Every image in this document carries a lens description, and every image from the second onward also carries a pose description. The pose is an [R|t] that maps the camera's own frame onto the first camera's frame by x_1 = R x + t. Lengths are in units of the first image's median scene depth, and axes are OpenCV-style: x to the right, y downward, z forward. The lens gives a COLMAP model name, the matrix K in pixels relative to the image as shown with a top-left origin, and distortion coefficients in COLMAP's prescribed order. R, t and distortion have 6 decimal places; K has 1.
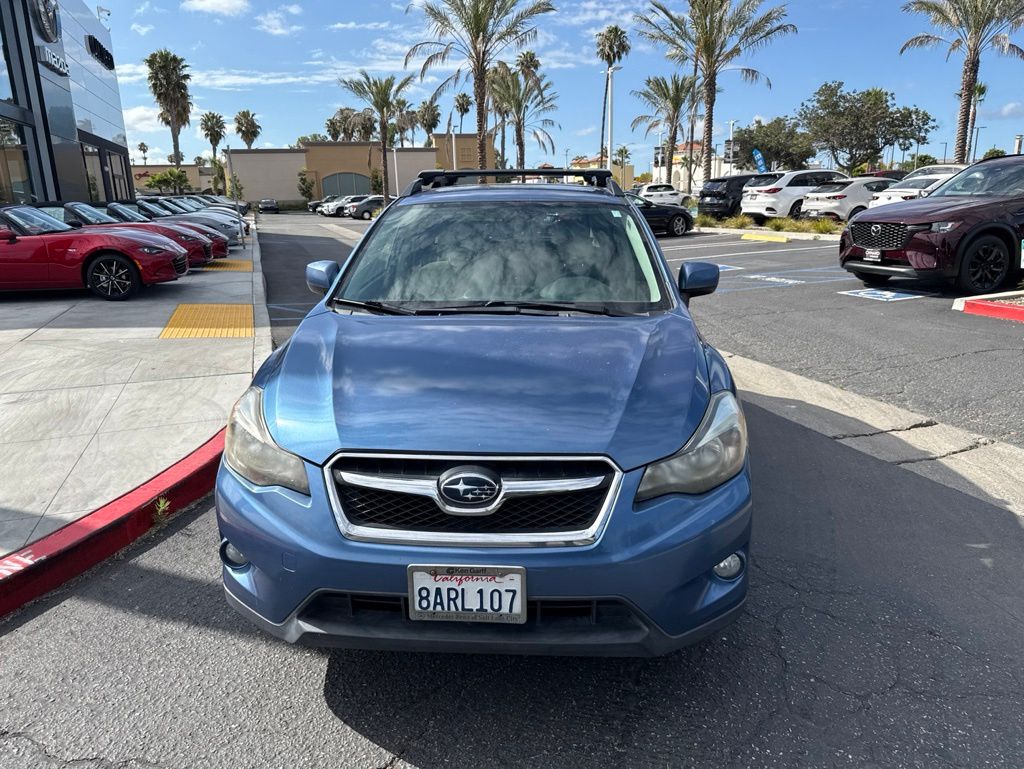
lens RADIAL K [[732.1, 0, 505.7], [0, 732.1, 377.2], [0, 0, 1]] dist [0.022216, -0.023196]
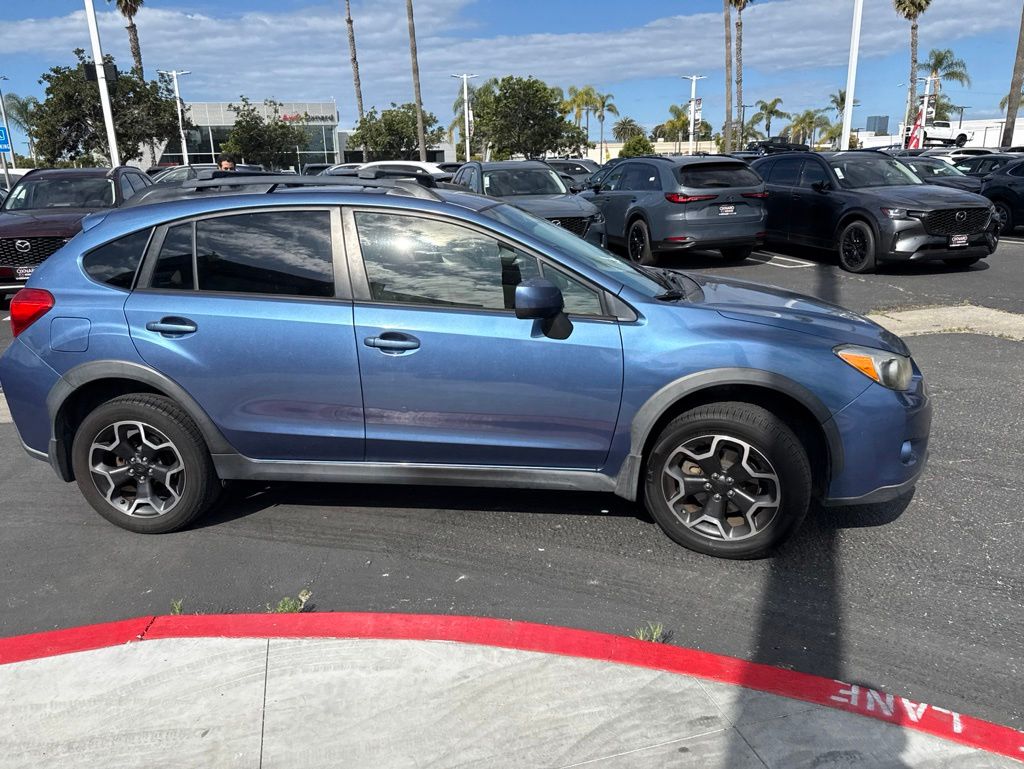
lens RADIAL K [[724.7, 0, 508.1], [0, 724.7, 383.0], [0, 0, 1]] dist [0.014602, -0.017610]
pose [[0.054213, -0.254773, 0.965480, -0.409321], [0.266010, 0.935645, 0.231964, -0.094677], [-0.962445, 0.244252, 0.118496, 0.371589]]
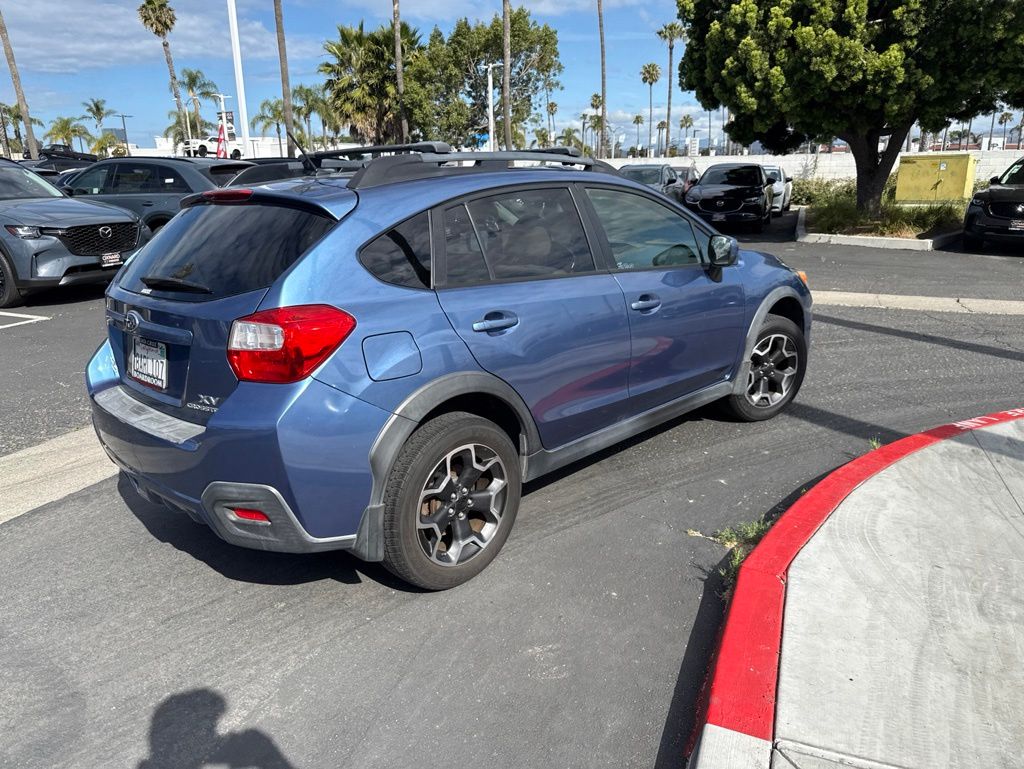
lens RADIAL K [[727.2, 0, 507.7], [0, 727.2, 393.1], [0, 0, 1]] dist [0.004213, -0.006540]
pose [[-0.764969, -0.153880, 0.625415, -0.271330], [0.188683, 0.874894, 0.446048, -0.188132], [-0.615809, 0.459218, -0.640233, 0.761727]]
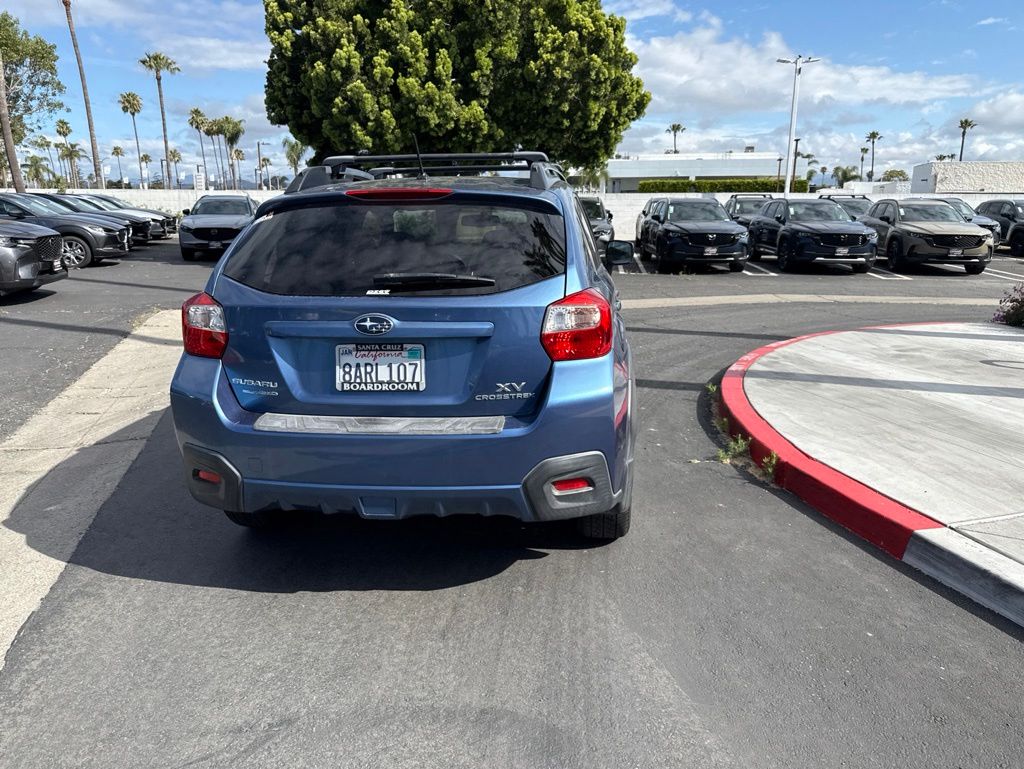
lens RADIAL K [[722.8, 0, 507.4], [0, 722.8, 392.2], [0, 0, 1]] dist [0.025279, -0.032416]
pose [[-0.998600, 0.011126, 0.051706, -0.041532], [0.034446, 0.878669, 0.476187, -0.214188], [-0.040135, 0.477301, -0.877823, 0.894017]]
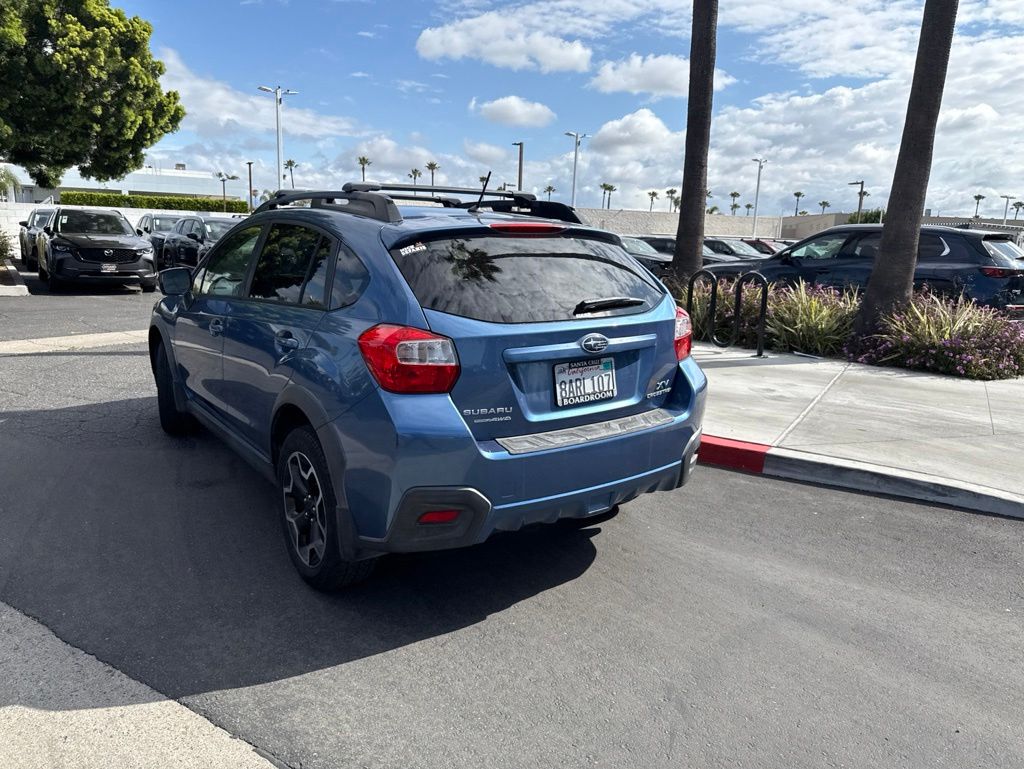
lens RADIAL K [[723.9, 0, 506.7], [0, 723.9, 386.8], [0, 0, 1]] dist [0.018260, -0.022042]
pose [[-0.770664, 0.130073, -0.623825, 0.231622], [-0.168437, 0.902550, 0.396274, -0.209021], [0.614577, 0.410469, -0.673654, 0.842281]]
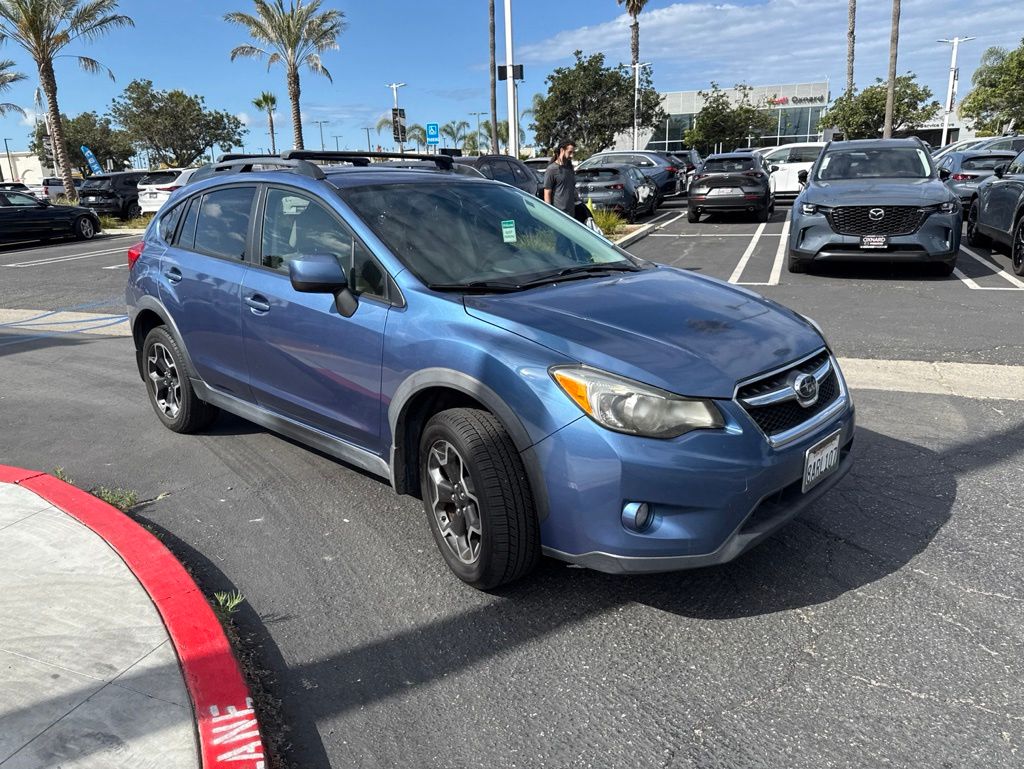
lens RADIAL K [[728.0, 0, 508.9], [0, 728.0, 381.3], [0, 0, 1]] dist [0.015093, -0.018835]
pose [[0.640270, -0.205255, 0.740219, -0.293387], [0.200639, 0.974874, 0.096774, -0.019775], [-0.741483, 0.086556, 0.665365, 0.109649]]
